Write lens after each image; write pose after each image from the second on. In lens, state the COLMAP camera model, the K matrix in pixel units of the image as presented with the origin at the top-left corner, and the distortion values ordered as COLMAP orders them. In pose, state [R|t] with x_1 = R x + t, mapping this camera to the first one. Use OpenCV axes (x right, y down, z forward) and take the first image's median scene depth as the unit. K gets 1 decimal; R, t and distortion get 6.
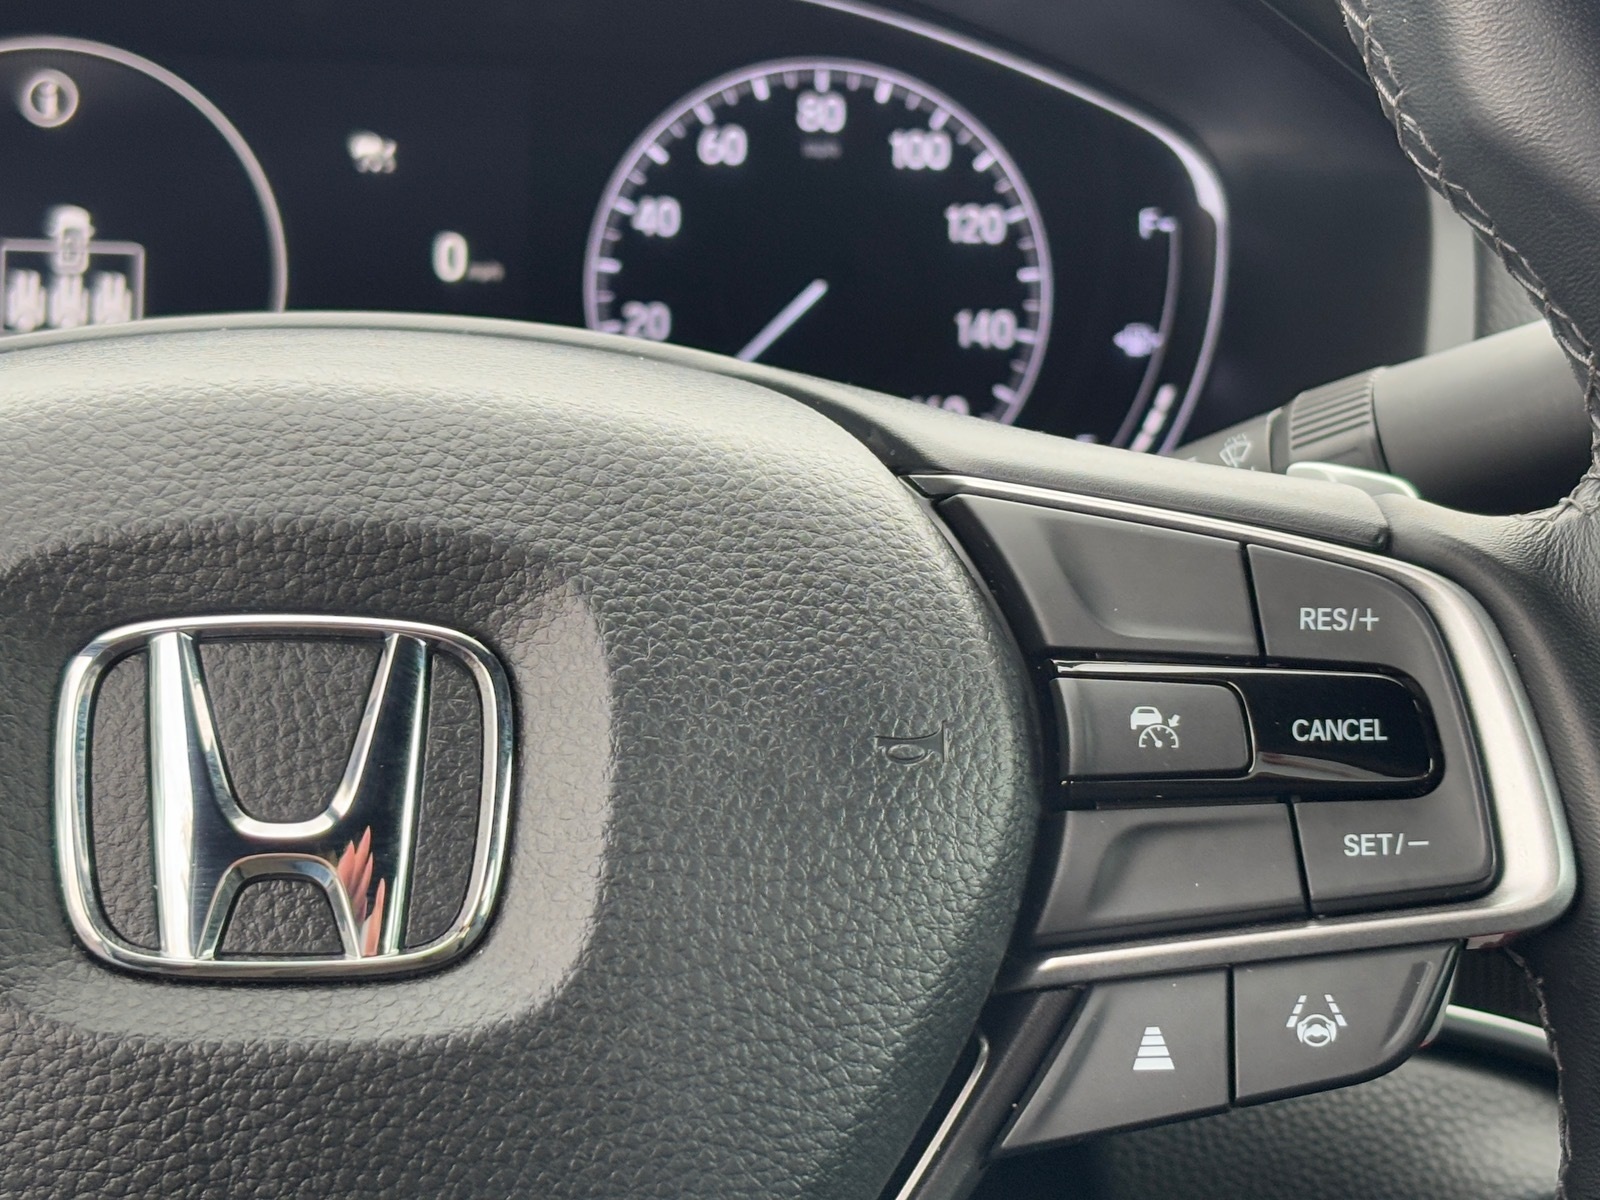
lens RADIAL K [[3316.3, 0, 856.8], [0, 3316.3, 638.5], [0, 0, 1]] dist [0.151620, 0.000000]
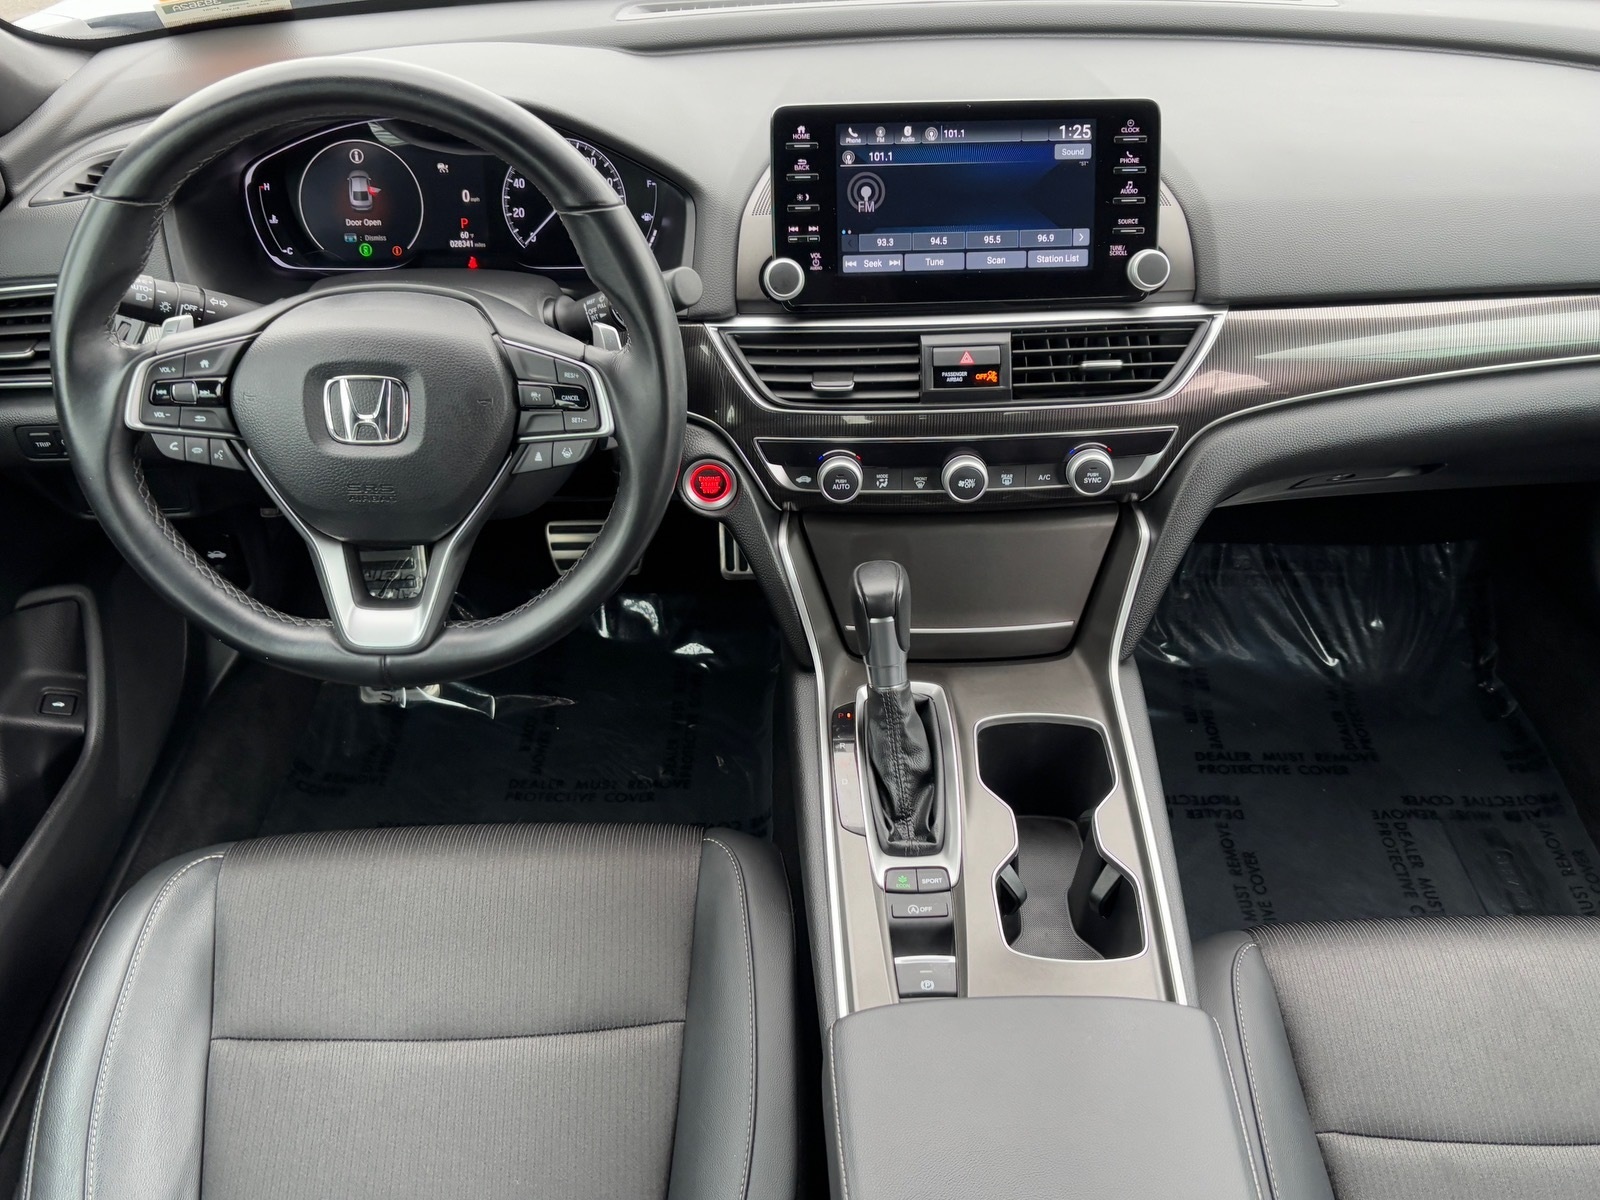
lens RADIAL K [[1443.9, 0, 805.6], [0, 1443.9, 619.4], [0, 0, 1]] dist [0.024647, -0.018479]
pose [[0.997816, 0.000582, -0.066055, 0.373000], [0.023504, 0.931393, 0.363256, -0.257257], [0.061735, -0.364015, 0.929345, -0.676737]]
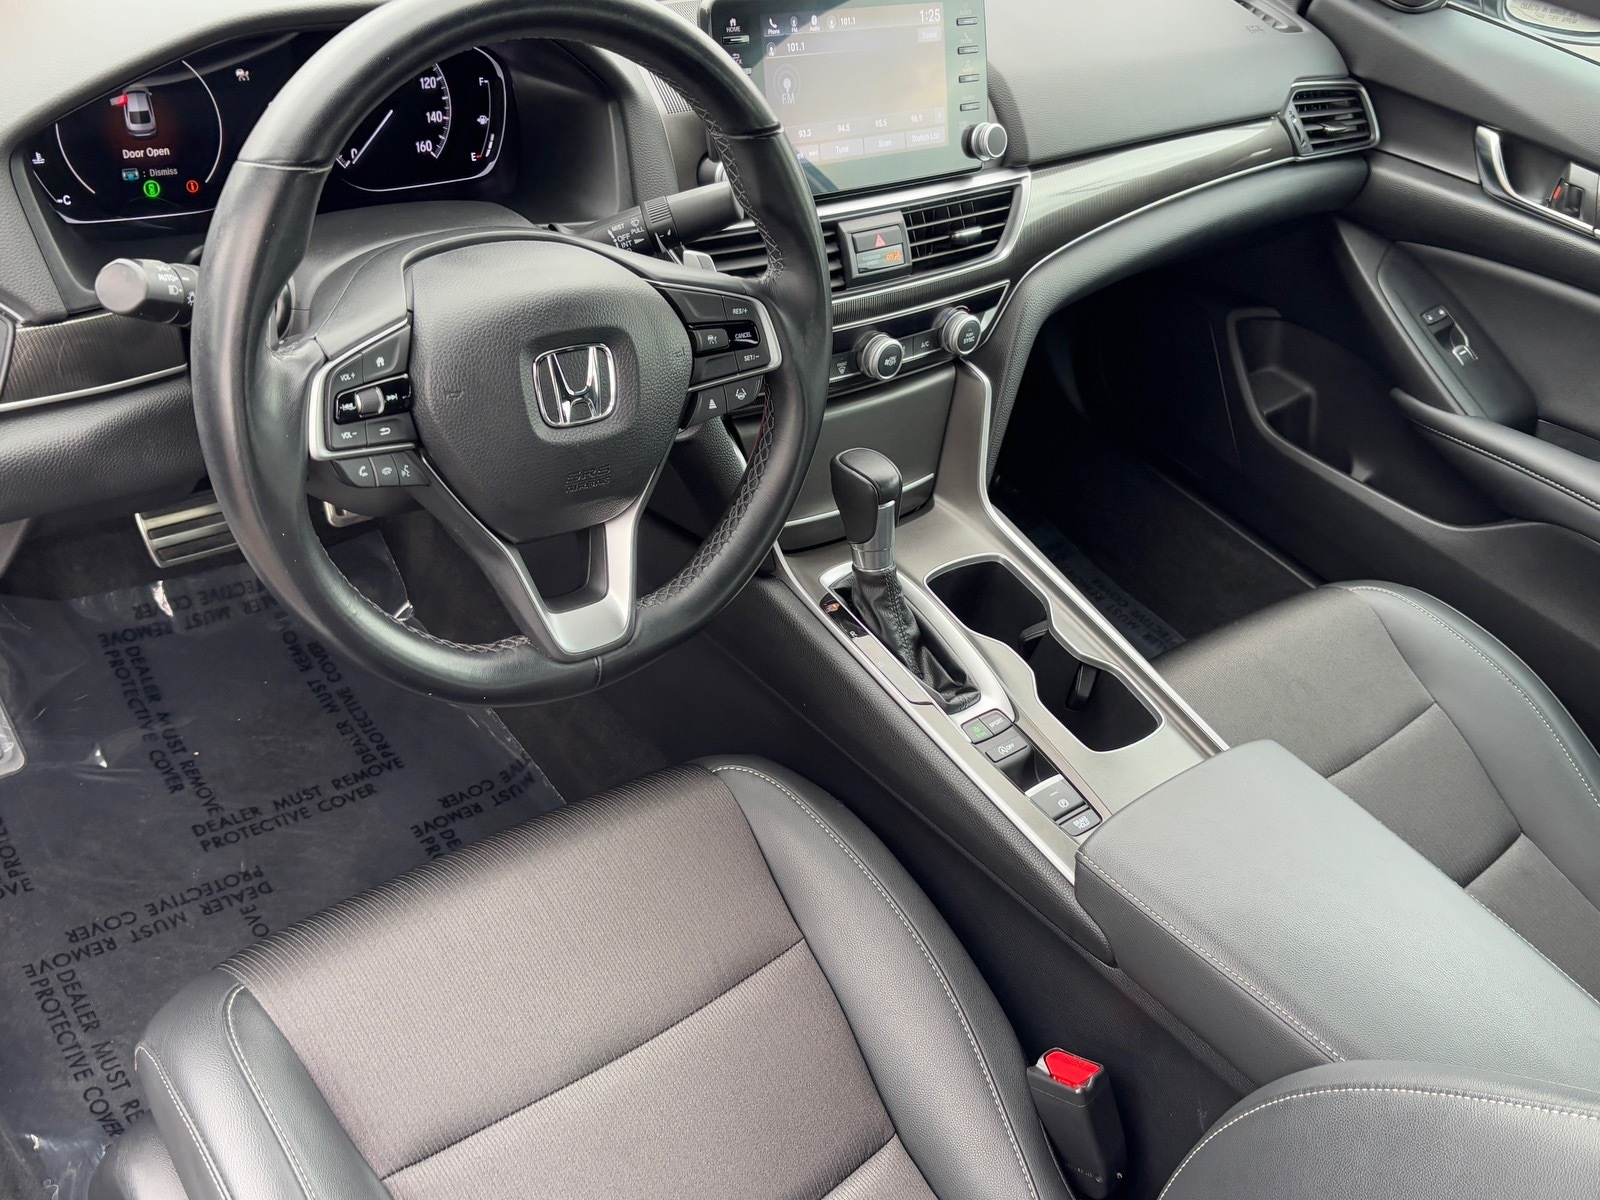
lens RADIAL K [[1572.7, 0, 802.9], [0, 1572.7, 632.7], [0, 0, 1]] dist [0.010622, 0.000000]
pose [[0.790402, -0.265482, 0.552072, -0.661961], [-0.020041, 0.889524, 0.456449, -0.357227], [-0.612260, -0.371842, 0.697761, -0.467855]]
